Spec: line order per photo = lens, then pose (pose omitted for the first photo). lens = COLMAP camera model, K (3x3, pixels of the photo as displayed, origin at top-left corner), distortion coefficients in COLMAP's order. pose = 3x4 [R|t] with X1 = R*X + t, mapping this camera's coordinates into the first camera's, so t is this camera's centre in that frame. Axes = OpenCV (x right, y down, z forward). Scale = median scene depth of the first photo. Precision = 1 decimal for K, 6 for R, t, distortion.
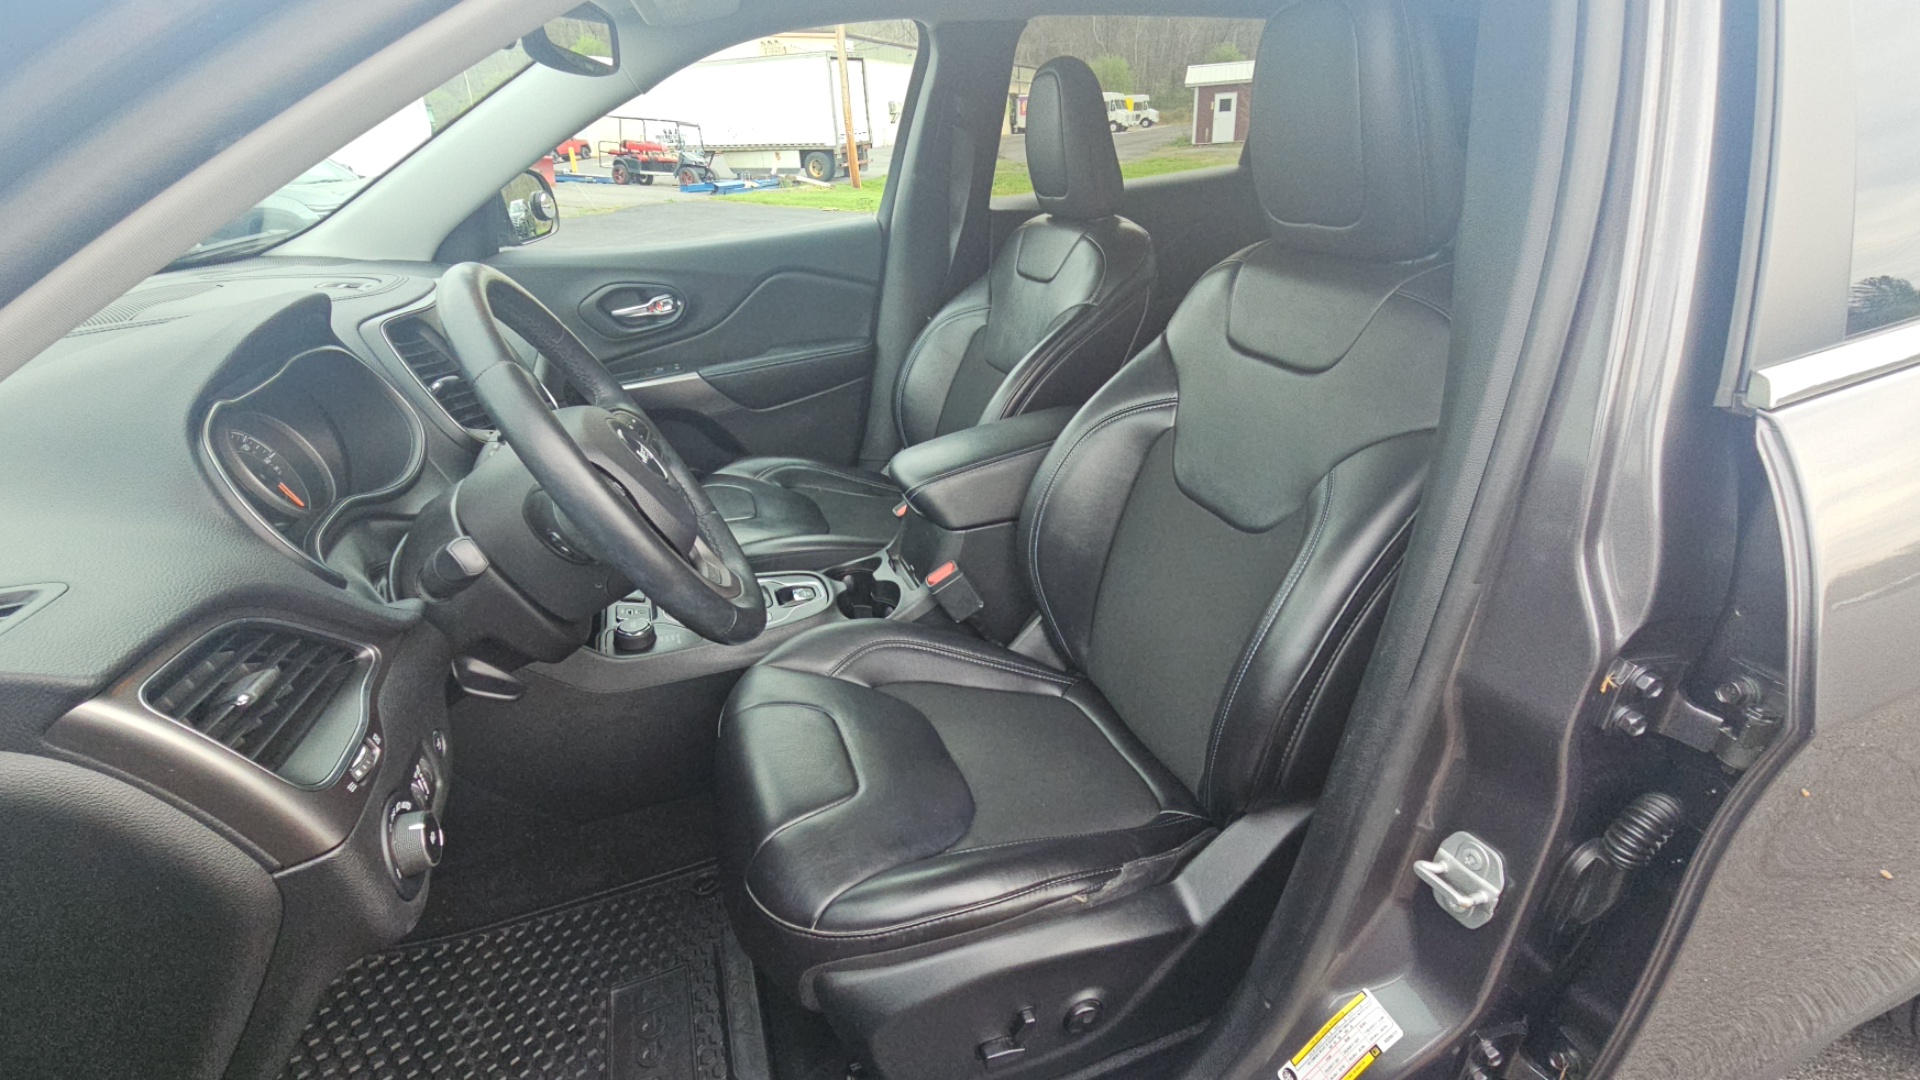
lens RADIAL K [[858.8, 0, 958.3], [0, 858.8, 534.0], [0, 0, 1]] dist [0.013976, -0.008965]
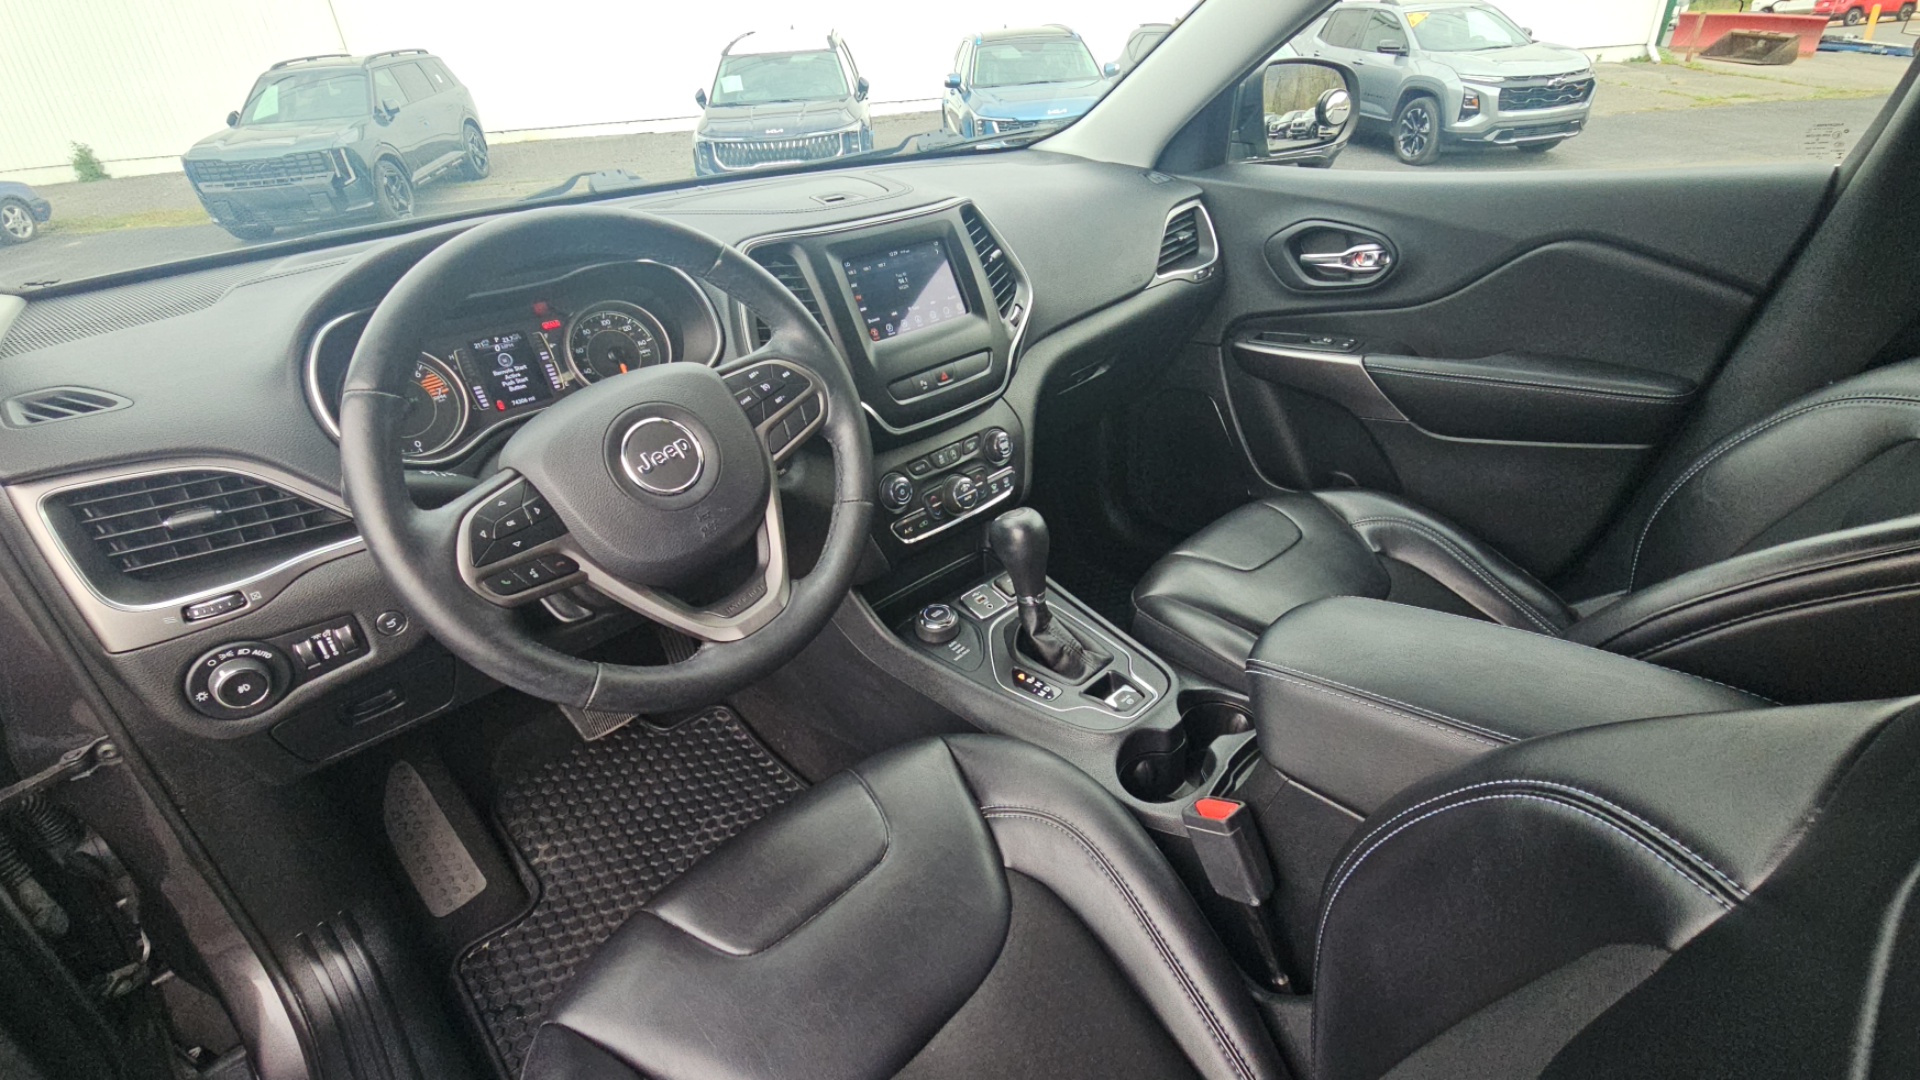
lens RADIAL K [[858.8, 0, 958.3], [0, 858.8, 534.0], [0, 0, 1]] dist [0.013976, -0.008965]
pose [[0.412823, 0.443414, -0.795588, 0.189382], [-0.340777, 0.885247, 0.316559, -0.162027], [0.844659, 0.140435, 0.516556, 0.339484]]
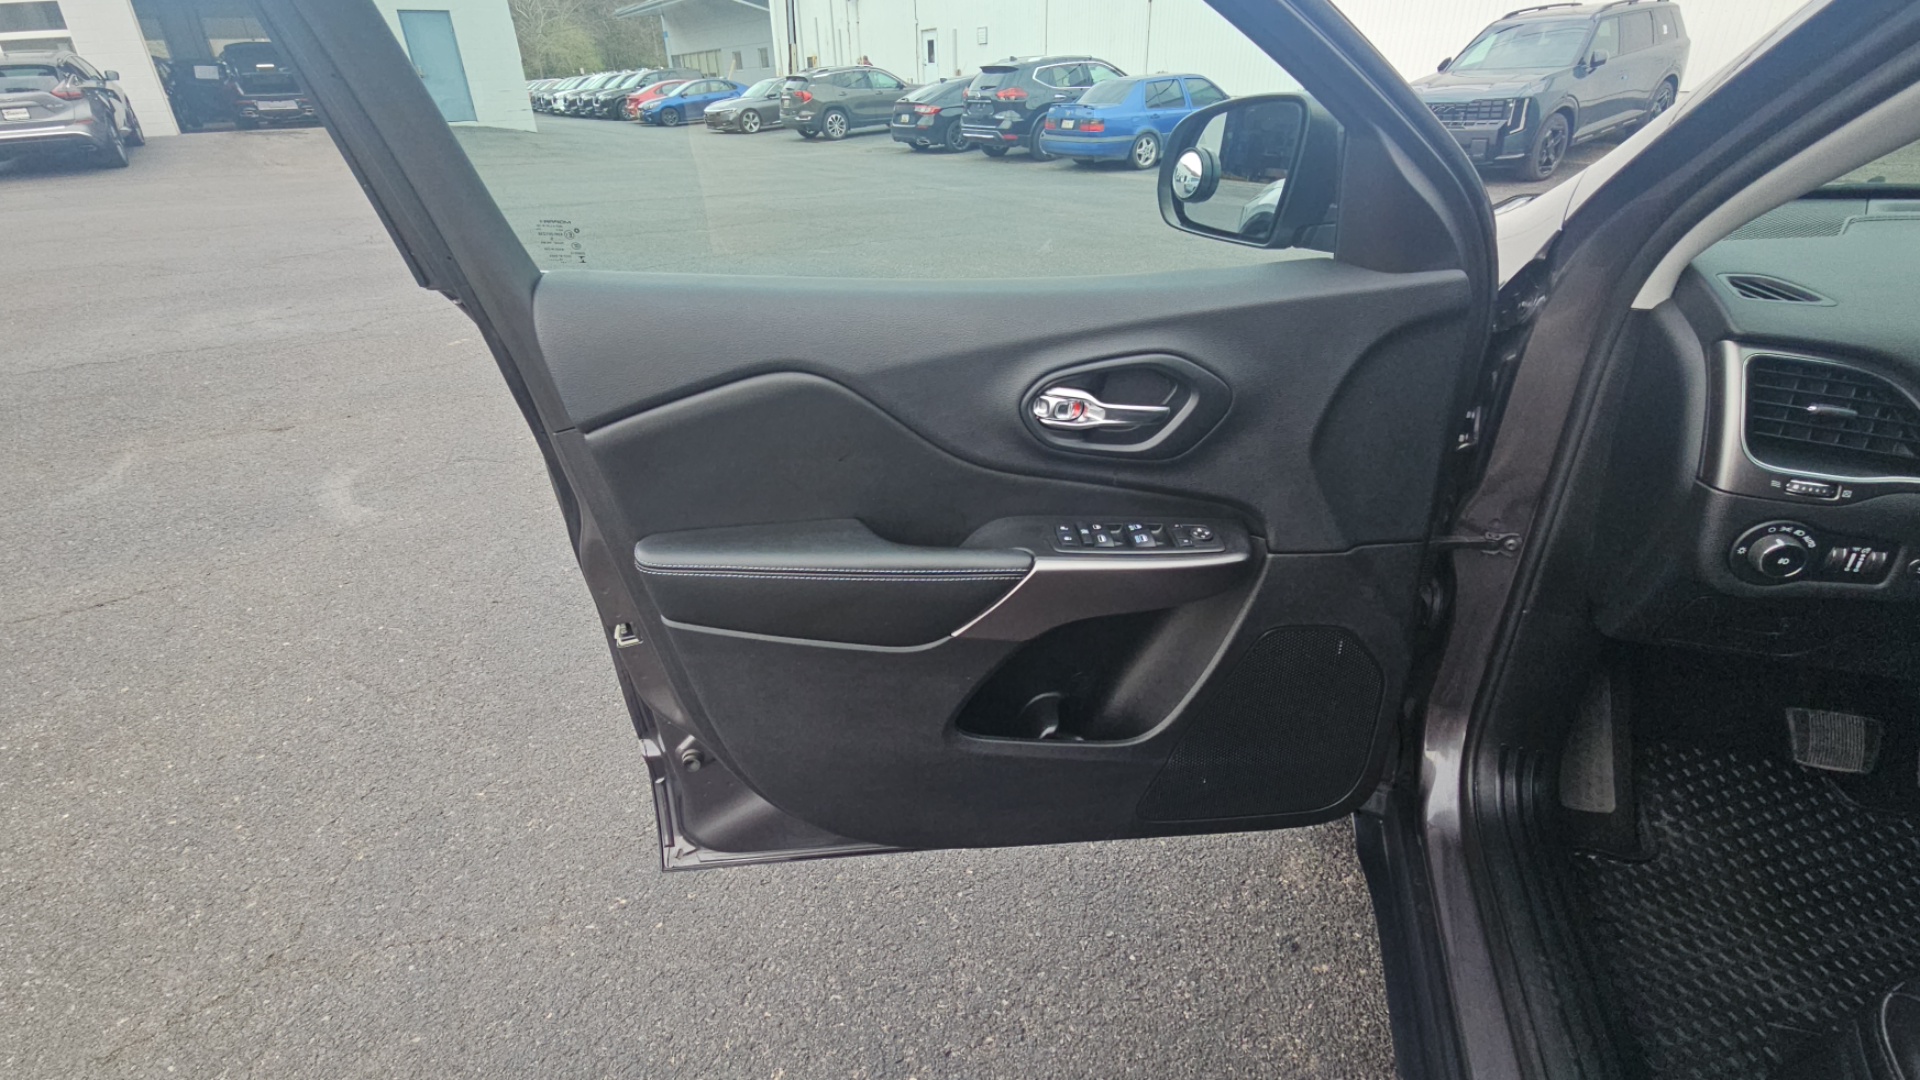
lens RADIAL K [[861.8, 0, 957.1], [0, 861.8, 532.5], [0, 0, 1]] dist [0.005830, -0.000865]
pose [[-0.605662, 0.416833, -0.677808, 0.315807], [-0.288911, 0.678490, 0.675412, -0.069083], [0.741420, 0.604898, -0.290509, 0.113620]]
